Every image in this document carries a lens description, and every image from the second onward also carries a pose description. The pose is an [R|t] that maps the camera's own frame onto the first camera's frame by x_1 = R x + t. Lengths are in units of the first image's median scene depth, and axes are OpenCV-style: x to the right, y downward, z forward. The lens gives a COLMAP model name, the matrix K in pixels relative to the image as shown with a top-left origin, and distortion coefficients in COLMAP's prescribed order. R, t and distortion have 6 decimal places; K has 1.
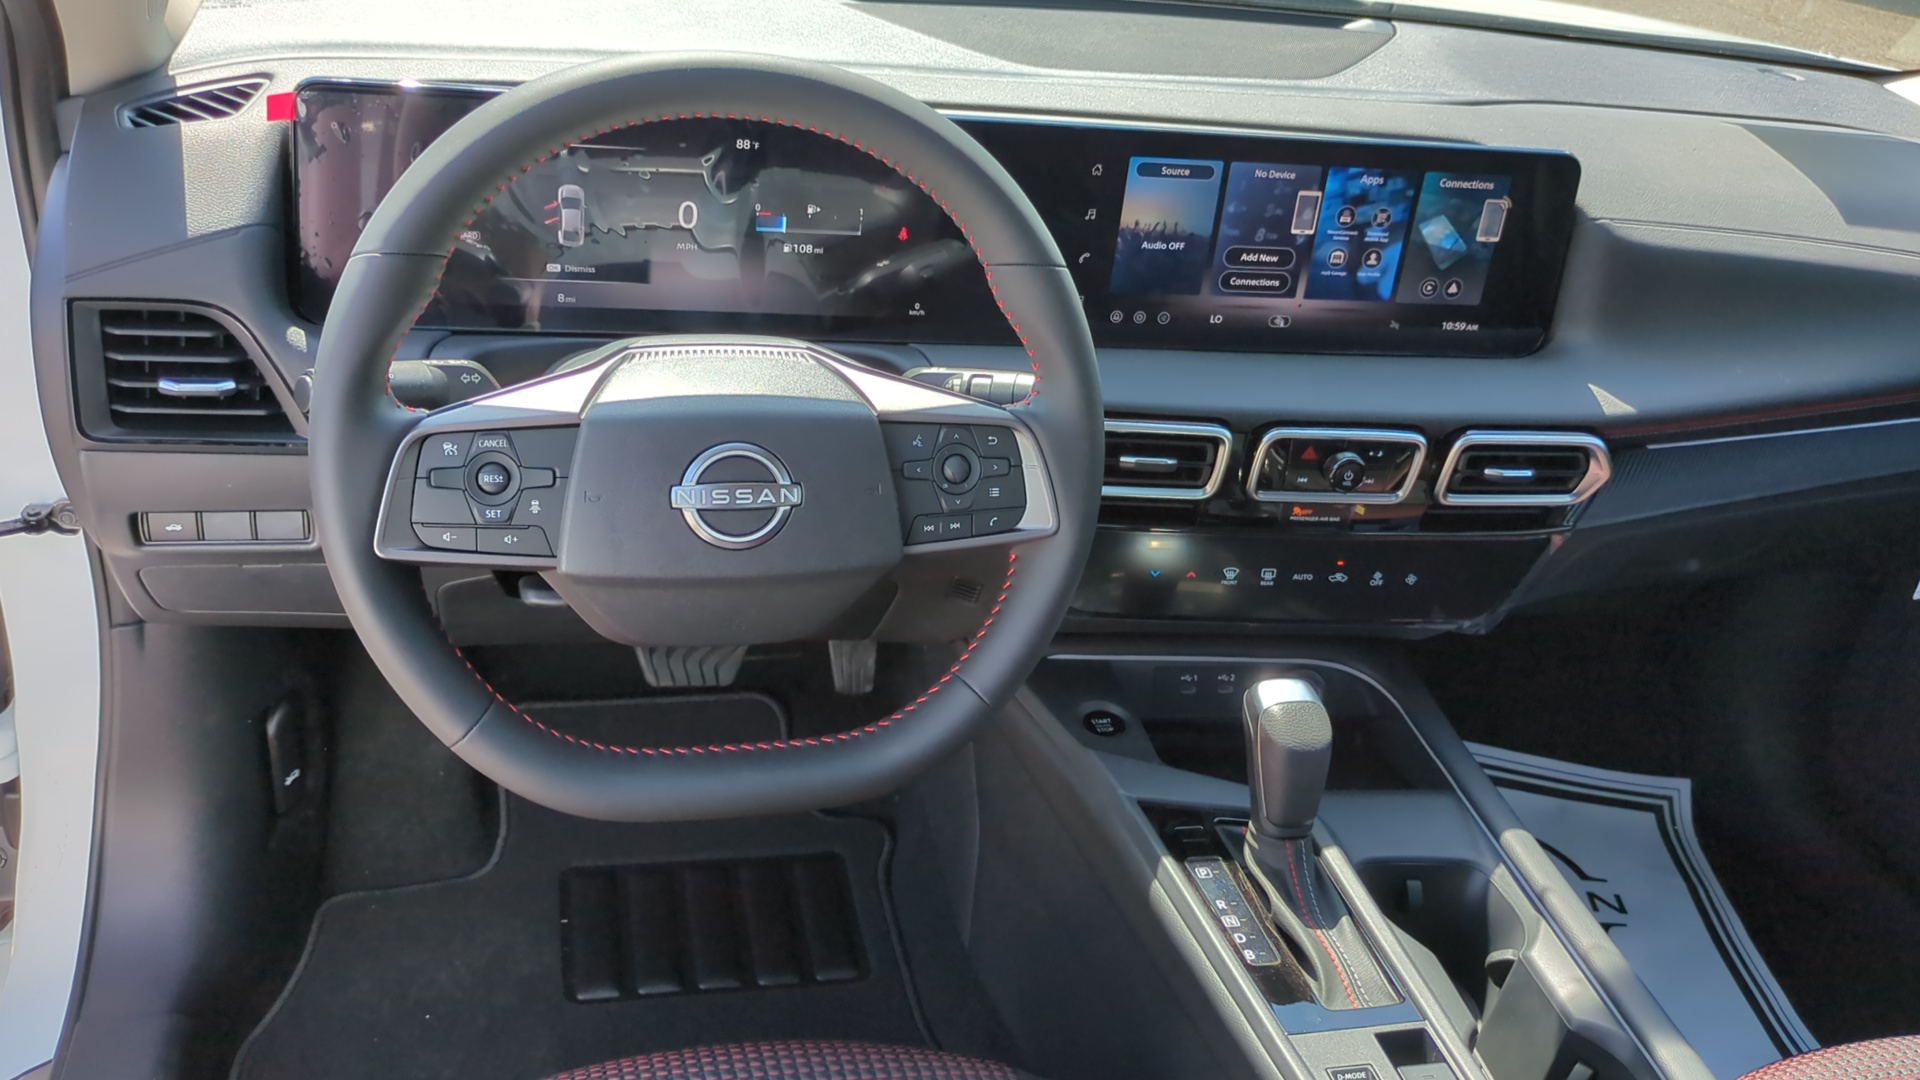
lens RADIAL K [[1707.2, 0, 956.8], [0, 1707.2, 527.3], [0, 0, 1]] dist [0.052482, 0.001965]
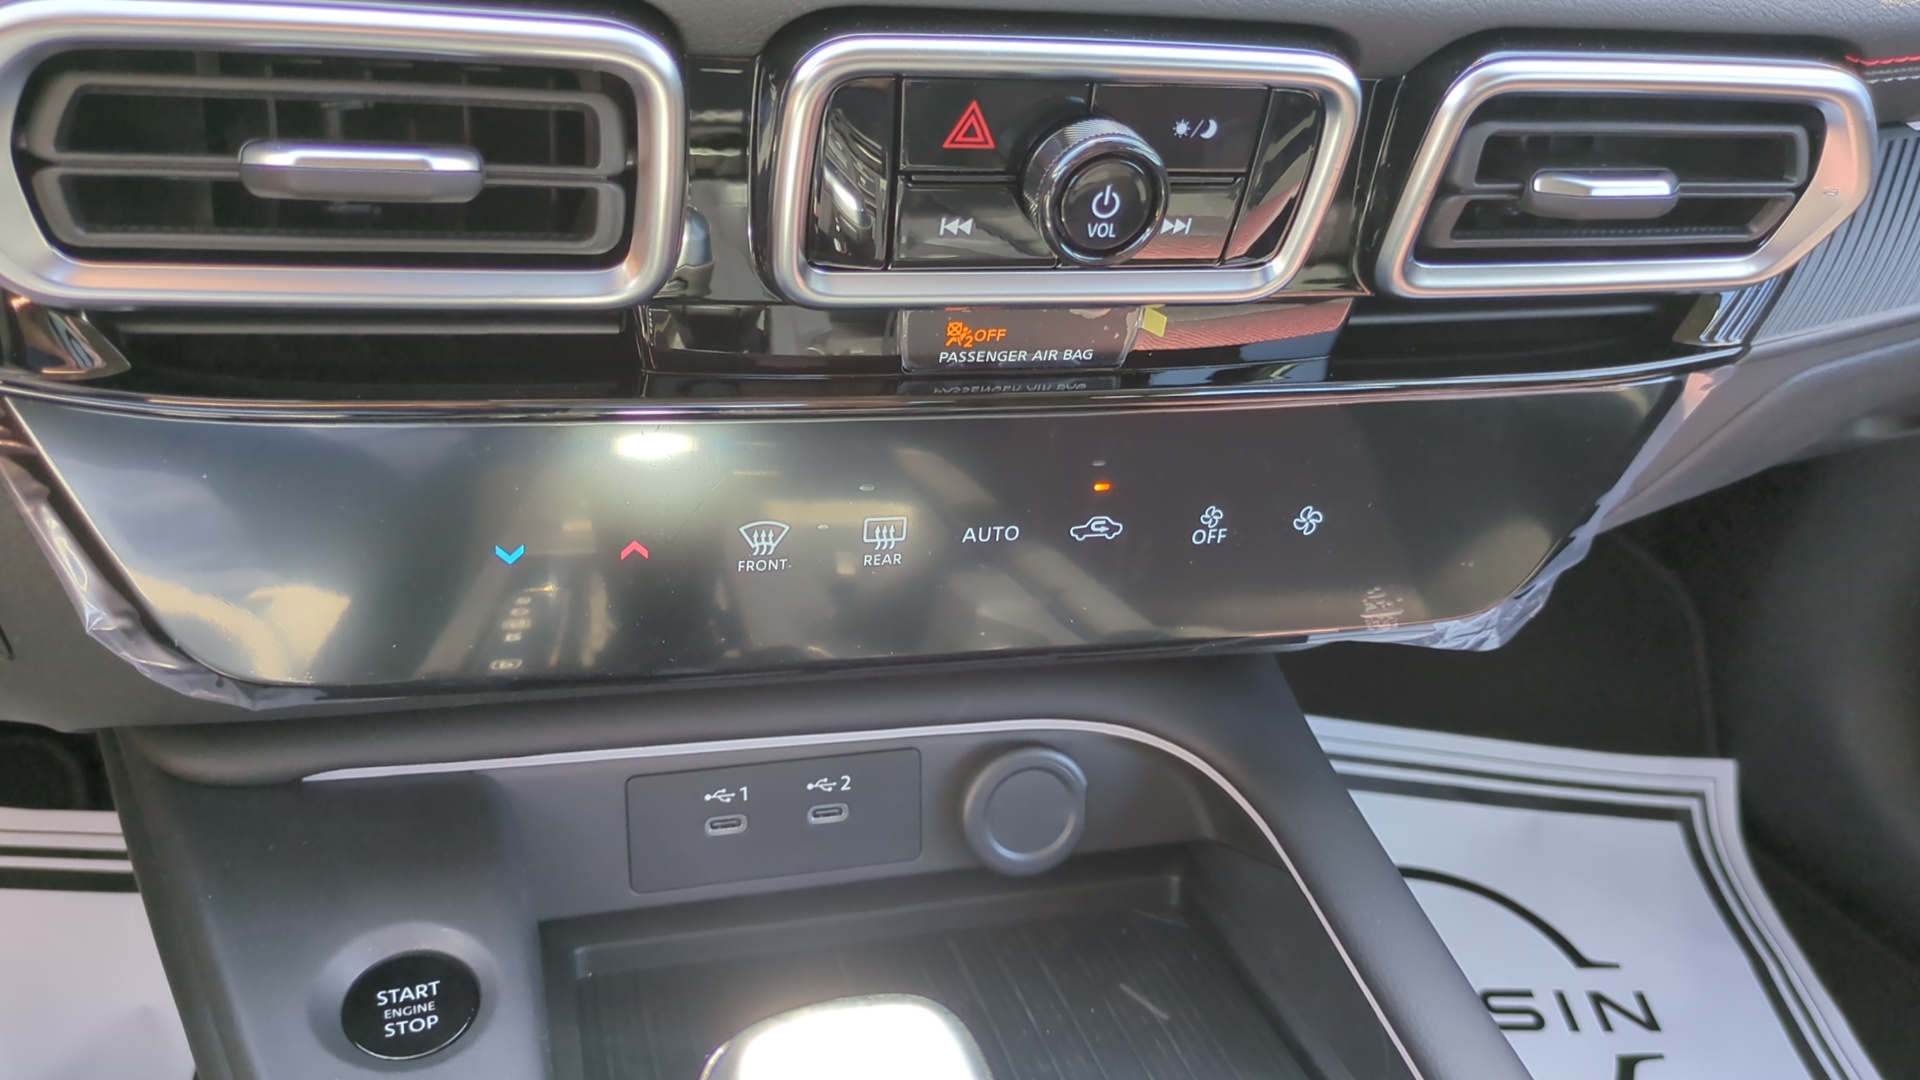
lens RADIAL K [[1707.2, 0, 963.7], [0, 1707.2, 544.8], [0, 0, 1]] dist [0.052482, 0.001965]
pose [[0.994914, -0.047406, 0.088880, 0.131937], [0.037753, 0.993509, 0.107311, -0.003516], [-0.093391, -0.103409, 0.990245, 0.530201]]
